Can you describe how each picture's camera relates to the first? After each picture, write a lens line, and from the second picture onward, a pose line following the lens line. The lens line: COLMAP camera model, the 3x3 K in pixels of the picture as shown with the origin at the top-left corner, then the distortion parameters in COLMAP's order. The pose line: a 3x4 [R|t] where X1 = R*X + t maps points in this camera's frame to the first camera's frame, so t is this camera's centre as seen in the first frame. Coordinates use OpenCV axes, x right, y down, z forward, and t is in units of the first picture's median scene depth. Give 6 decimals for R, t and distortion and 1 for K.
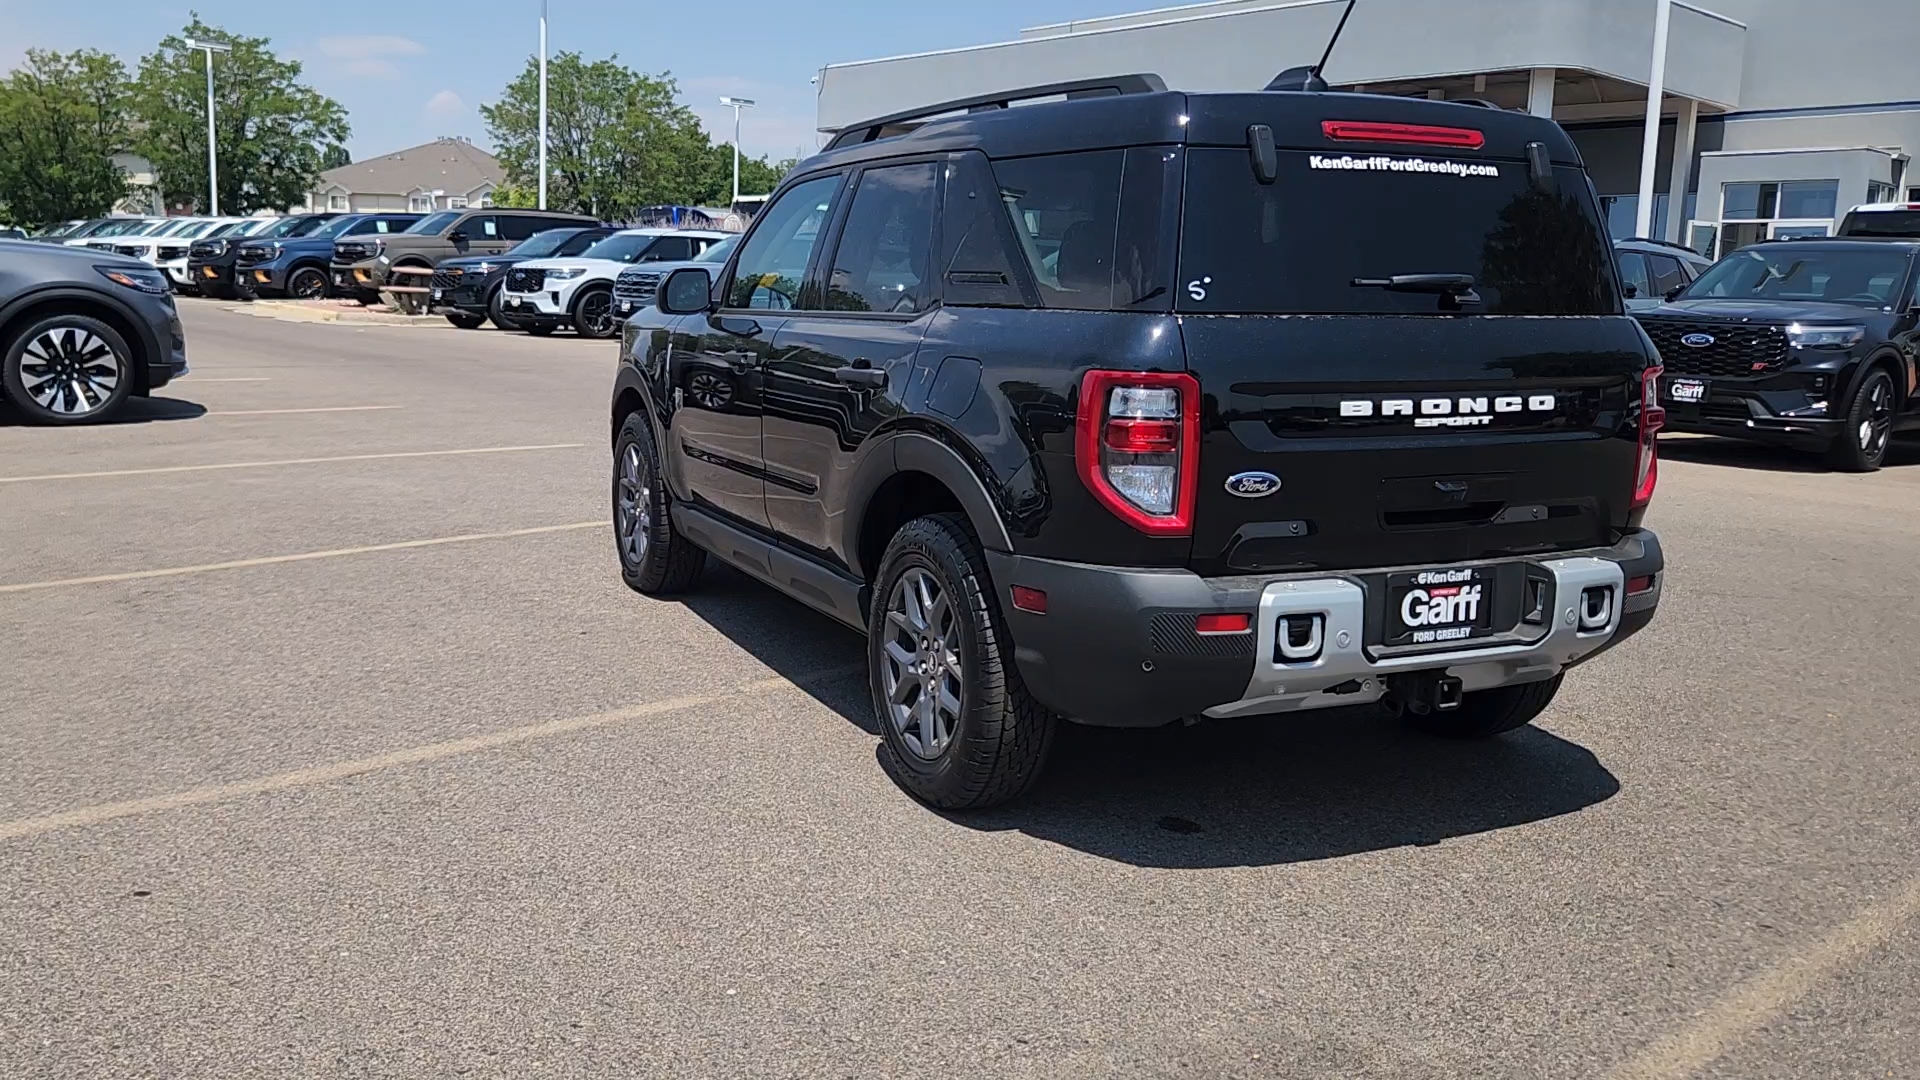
lens RADIAL K [[1611.5, 0, 994.7], [0, 1611.5, 534.0], [0, 0, 1]] dist [0.015557, 0.000832]
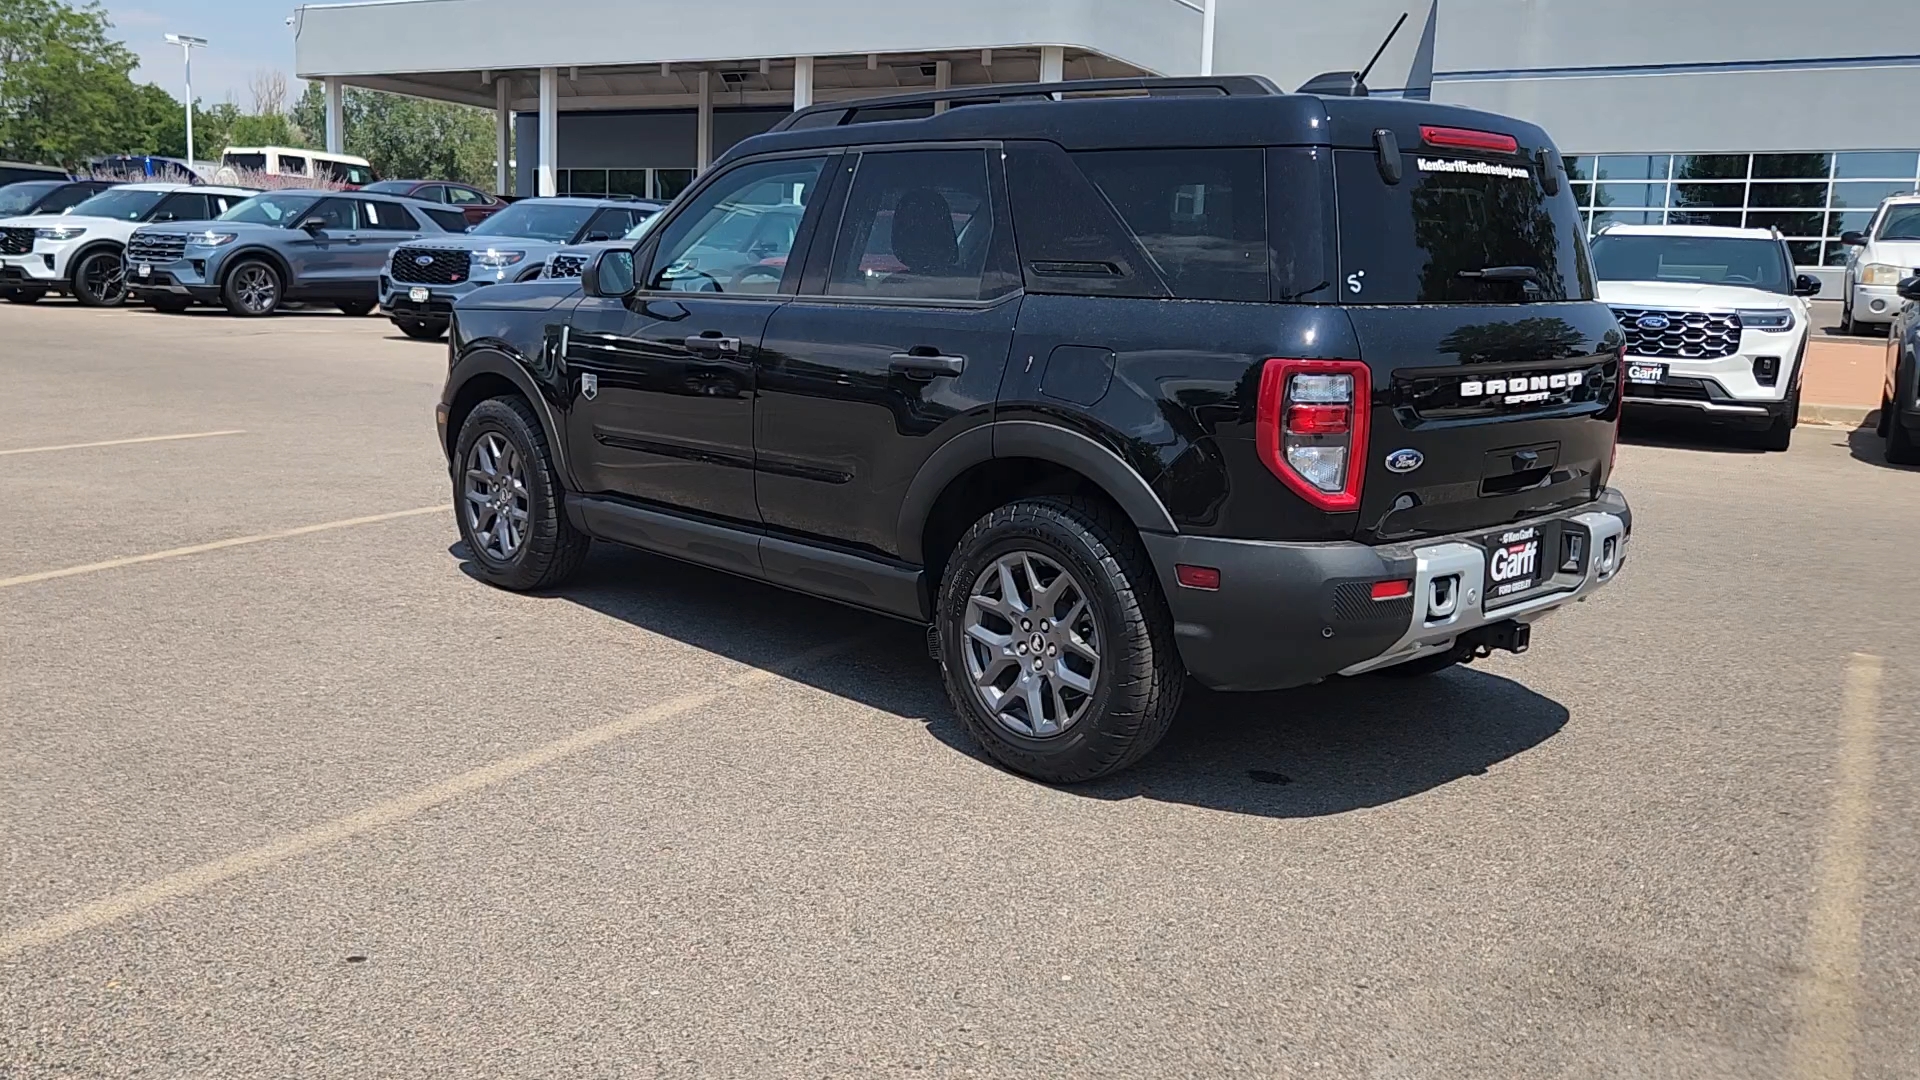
lens RADIAL K [[1602.0, 0, 960.0], [0, 1602.0, 540.0], [0, 0, 1]] dist [0.015343, 0.008880]
pose [[0.952719, -0.050490, 0.299628, -0.426147], [0.041876, 0.998506, 0.035103, -0.026076], [-0.300952, -0.020896, 0.953410, 0.046383]]
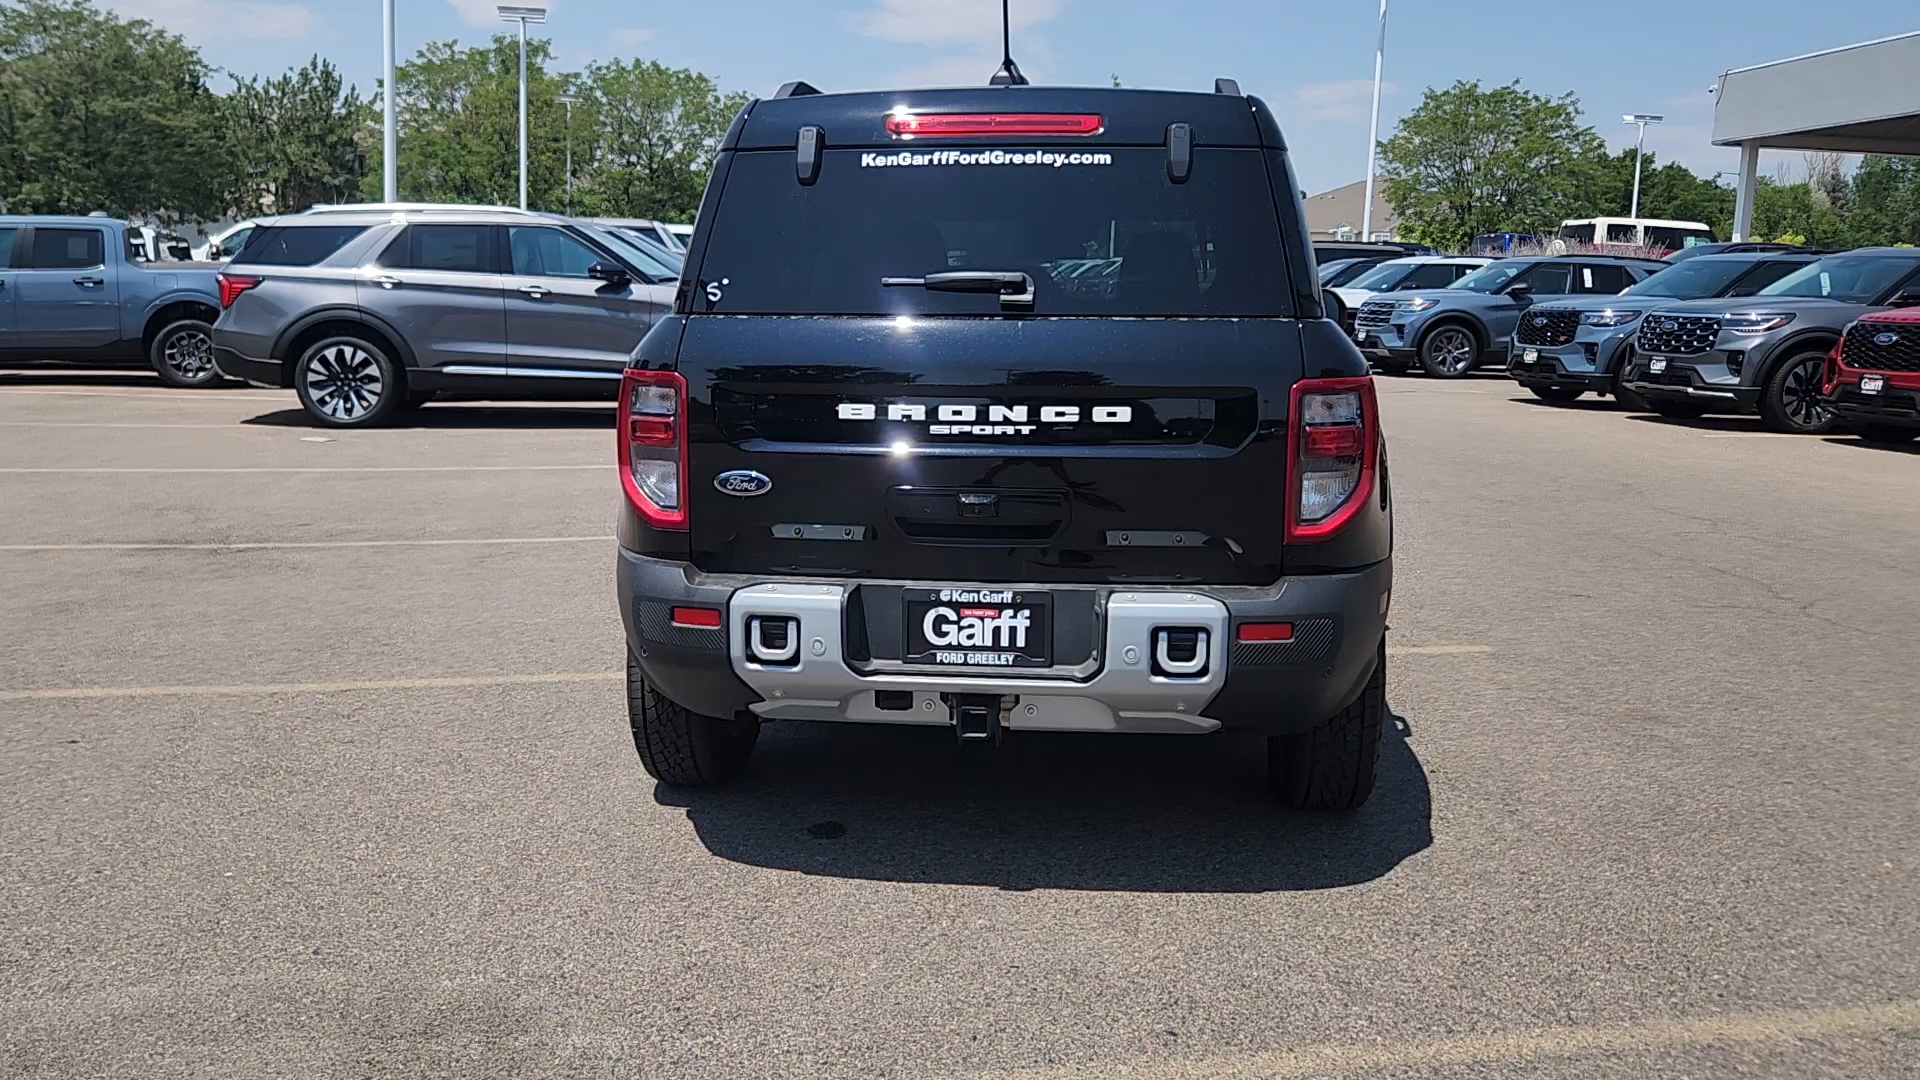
lens RADIAL K [[1622.4, 0, 960.8], [0, 1622.4, 534.2], [0, 0, 1]] dist [0.023206, -0.001510]
pose [[0.850206, 0.064803, -0.522446, 0.752096], [-0.075592, 0.997139, 0.000667, -0.009227], [0.520994, 0.038926, 0.852672, 0.193343]]
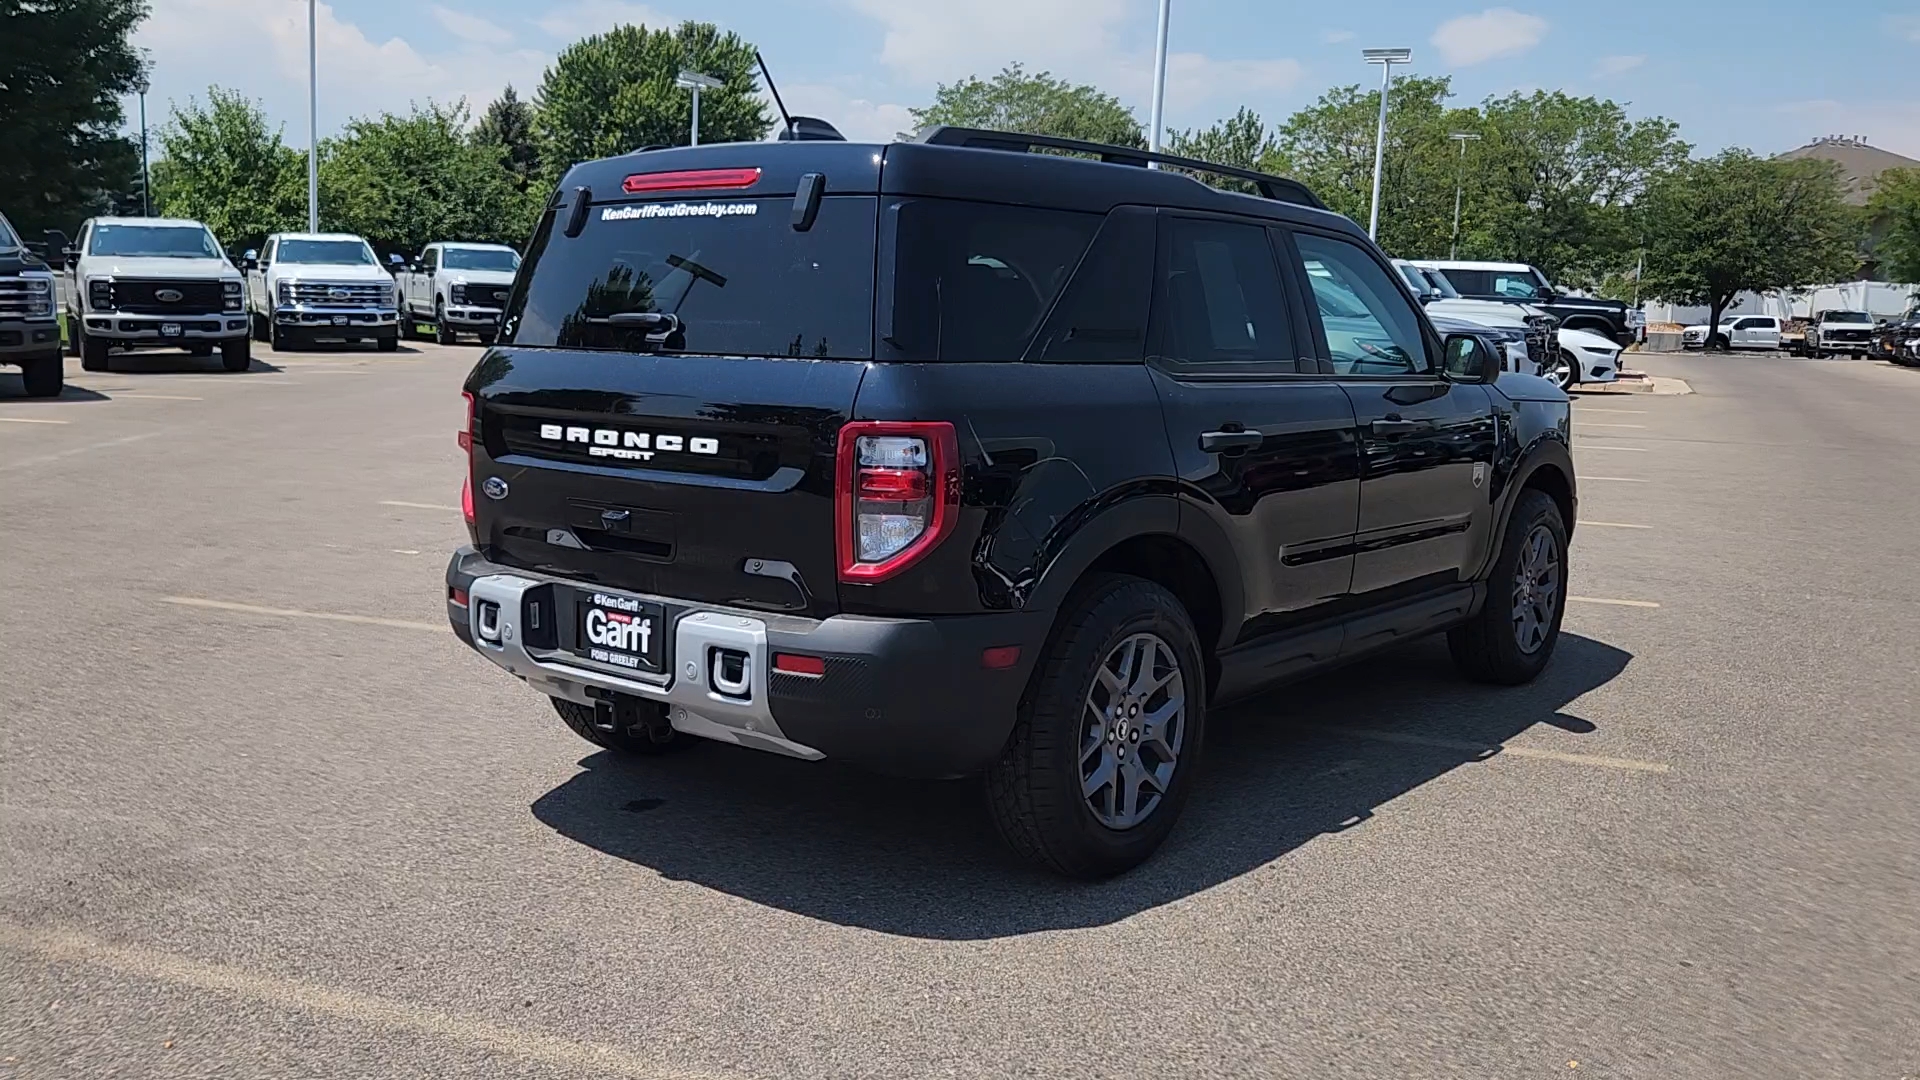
lens RADIAL K [[1622.4, 0, 960.8], [0, 1622.4, 534.2], [0, 0, 1]] dist [0.023206, -0.001510]
pose [[0.440125, 0.109483, -0.891237, 1.292899], [-0.155748, 0.986803, 0.044308, -0.097092], [0.884326, 0.119307, 0.451368, 0.712971]]
